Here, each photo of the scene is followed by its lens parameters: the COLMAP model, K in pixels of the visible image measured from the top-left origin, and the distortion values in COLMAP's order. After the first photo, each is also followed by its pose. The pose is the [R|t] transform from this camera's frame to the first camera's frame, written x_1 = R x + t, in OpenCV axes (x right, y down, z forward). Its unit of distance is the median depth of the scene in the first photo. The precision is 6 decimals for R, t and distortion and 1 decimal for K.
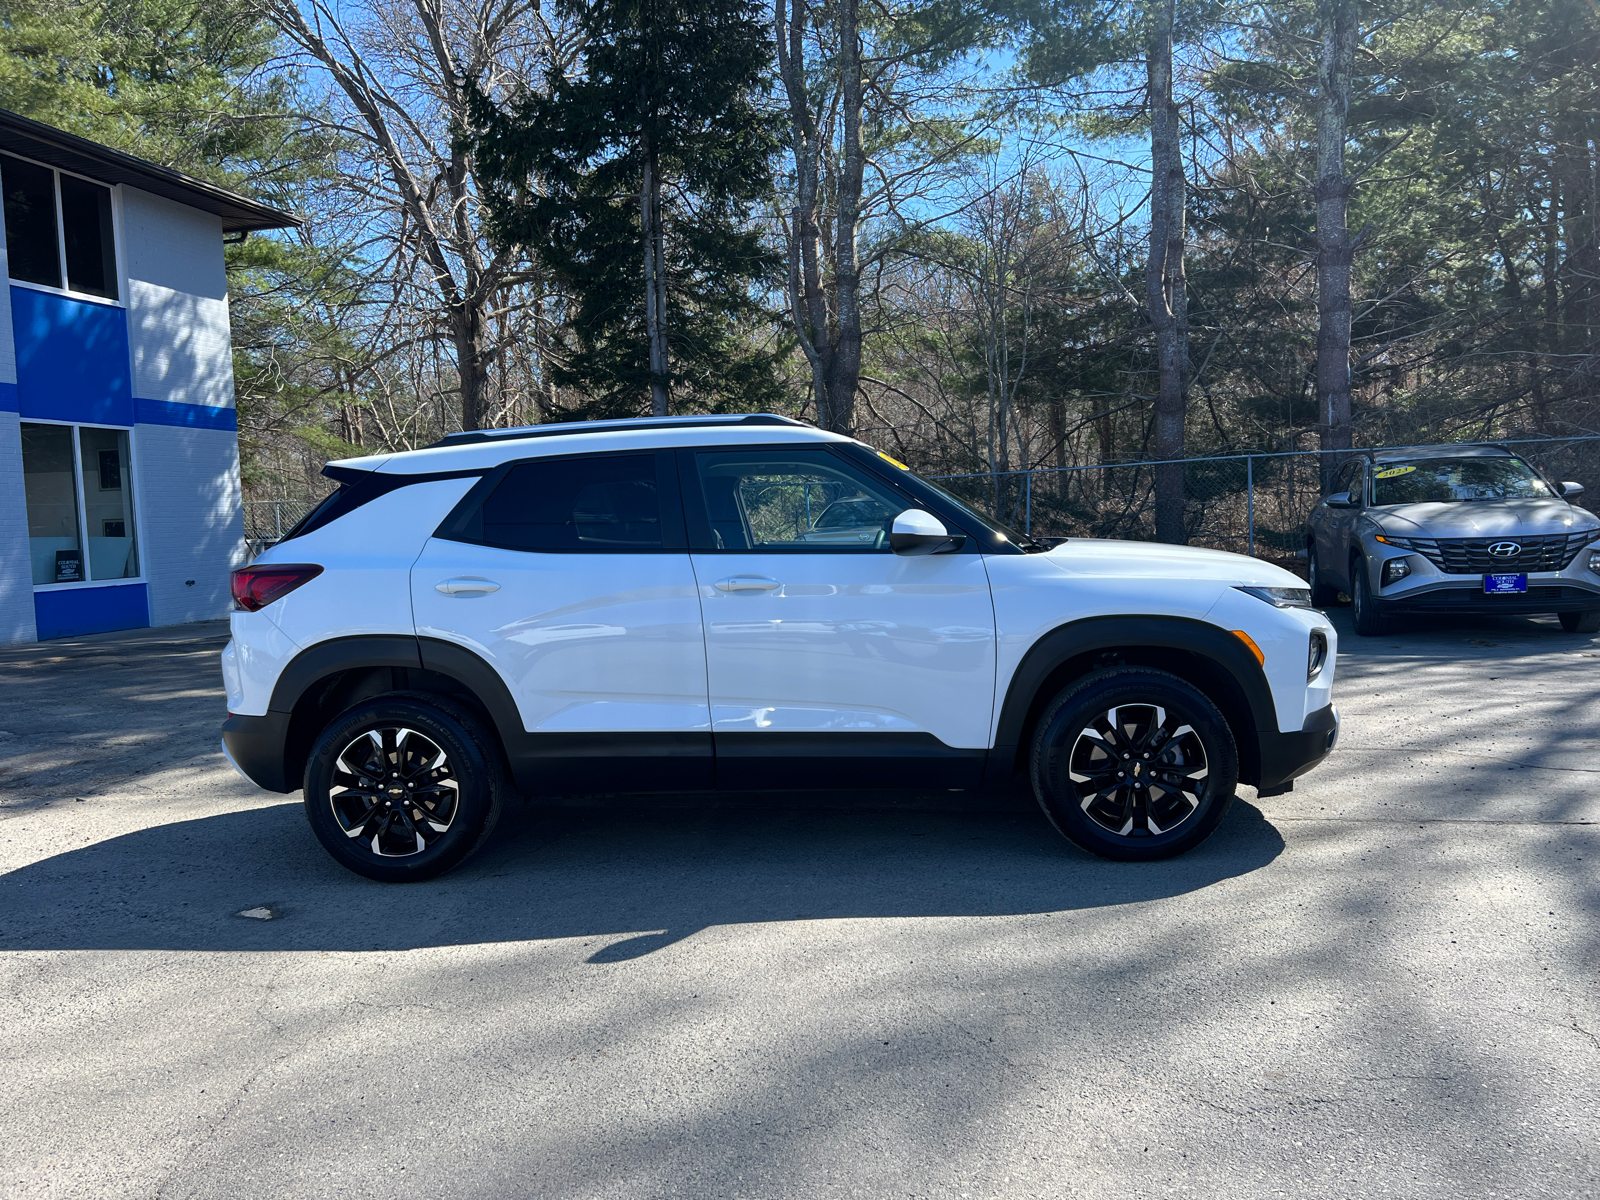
lens RADIAL K [[1212.5, 0, 806.4], [0, 1212.5, 591.4], [0, 0, 1]] dist [0.052888, -0.060175]
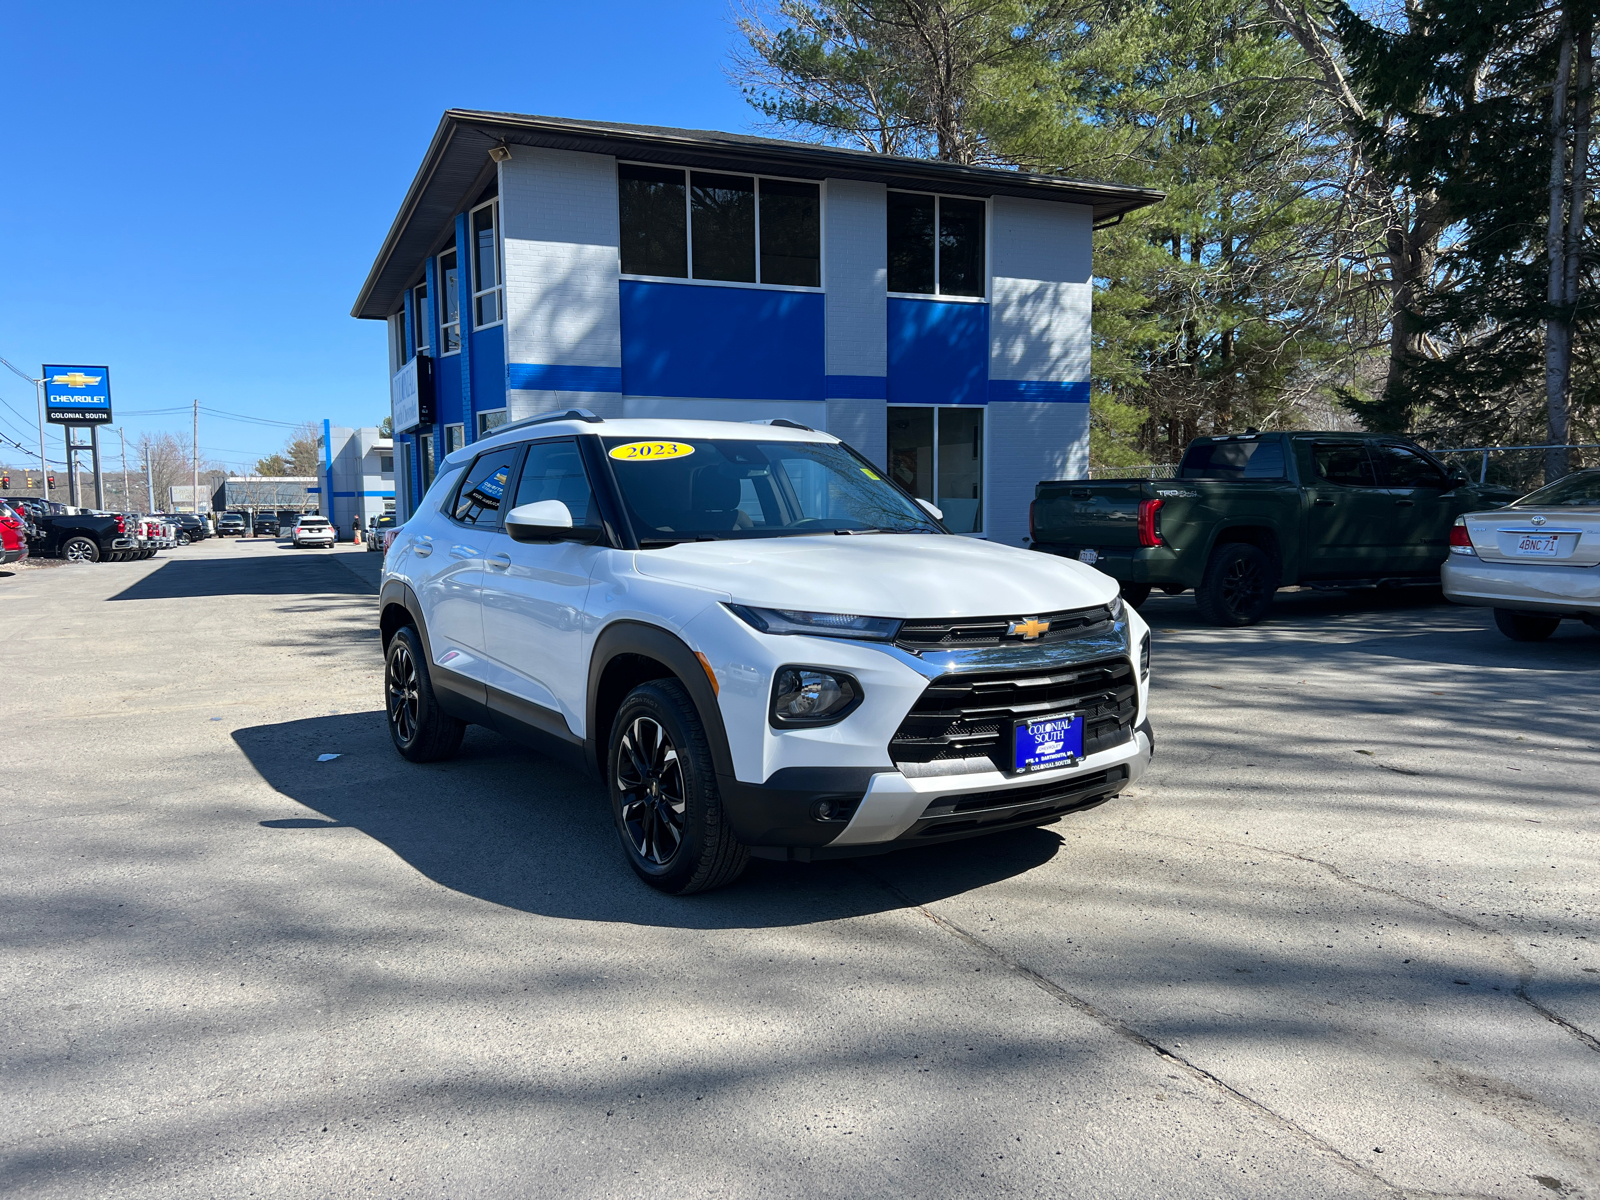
lens RADIAL K [[1212.5, 0, 800.8], [0, 1212.5, 604.1], [0, 0, 1]] dist [0.052888, -0.060175]
pose [[0.604618, 0.093063, -0.791060, 0.304396], [-0.057936, 0.995659, 0.072851, -0.019172], [0.794405, 0.001784, 0.607385, 0.154149]]
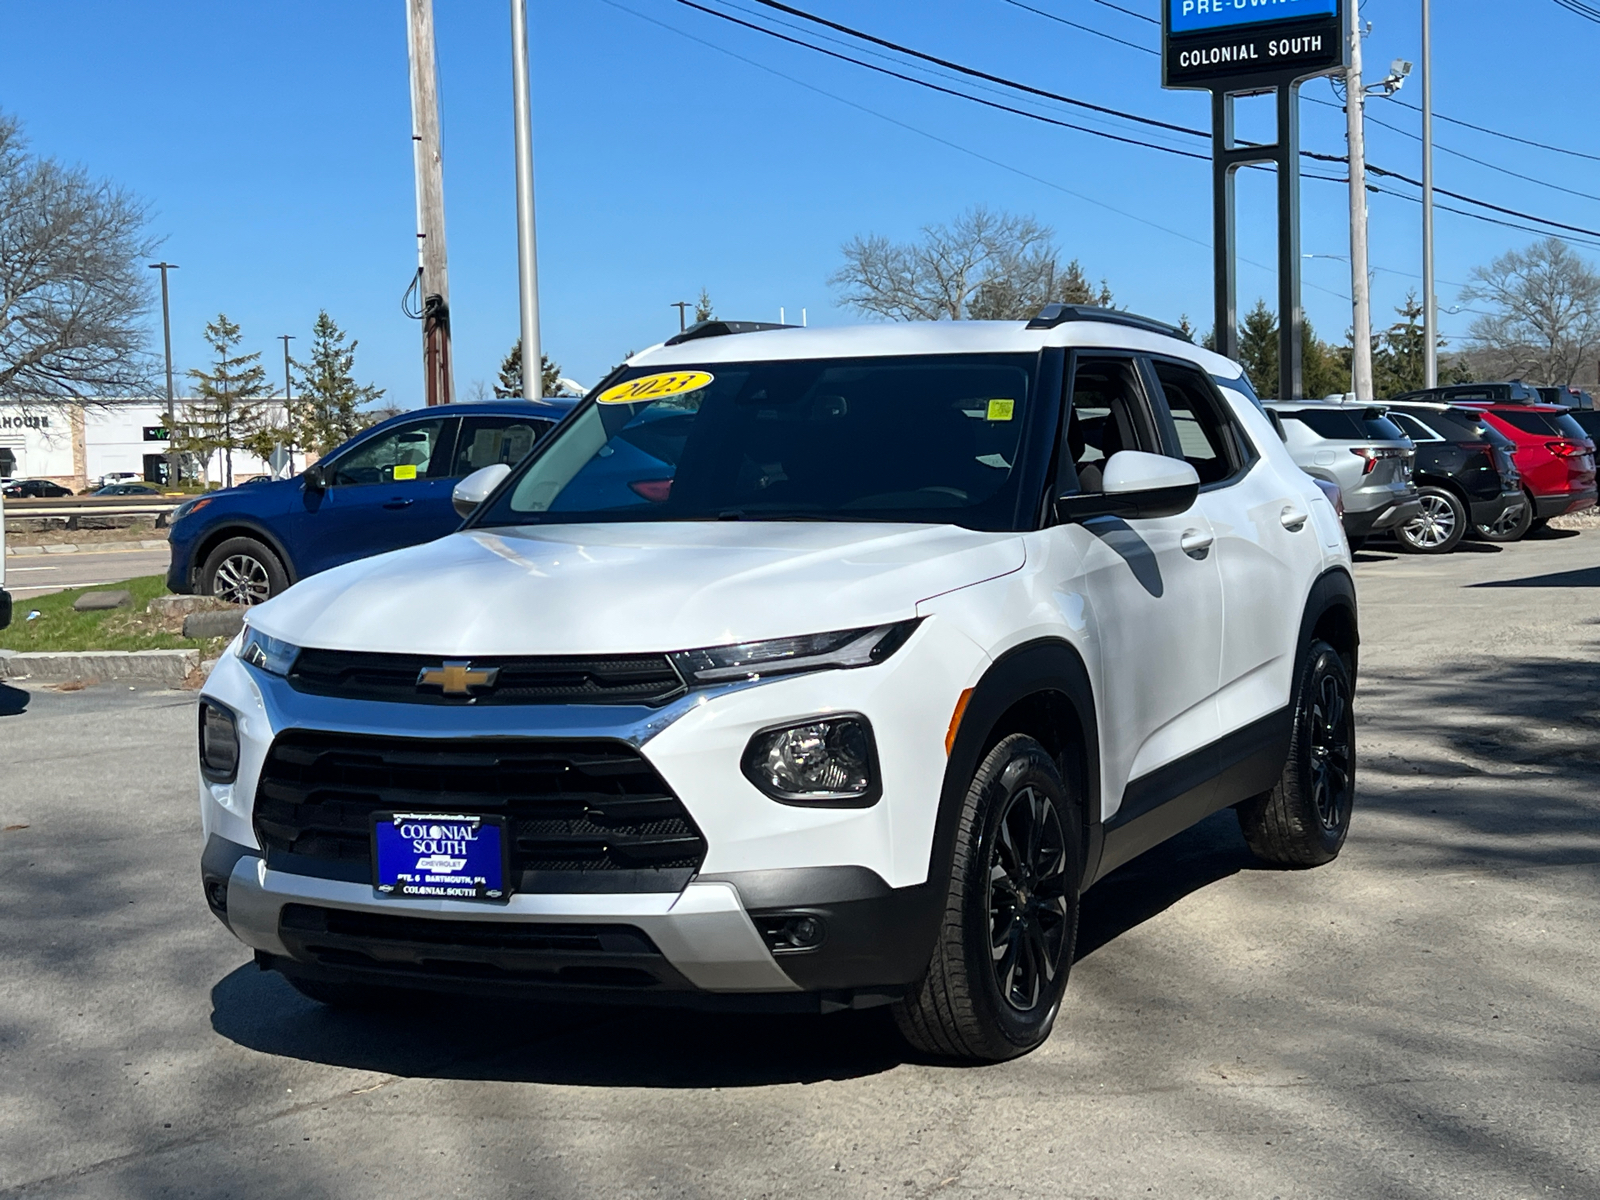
lens RADIAL K [[2543.7, 0, 811.9], [0, 2543.7, 614.7], [0, 0, 1]] dist [0.084469, 0.000000]
pose [[-0.382326, 0.106172, -0.917908, 0.426741], [-0.014632, 0.992557, 0.120901, -0.048591], [0.923912, 0.059654, -0.377927, 0.514496]]
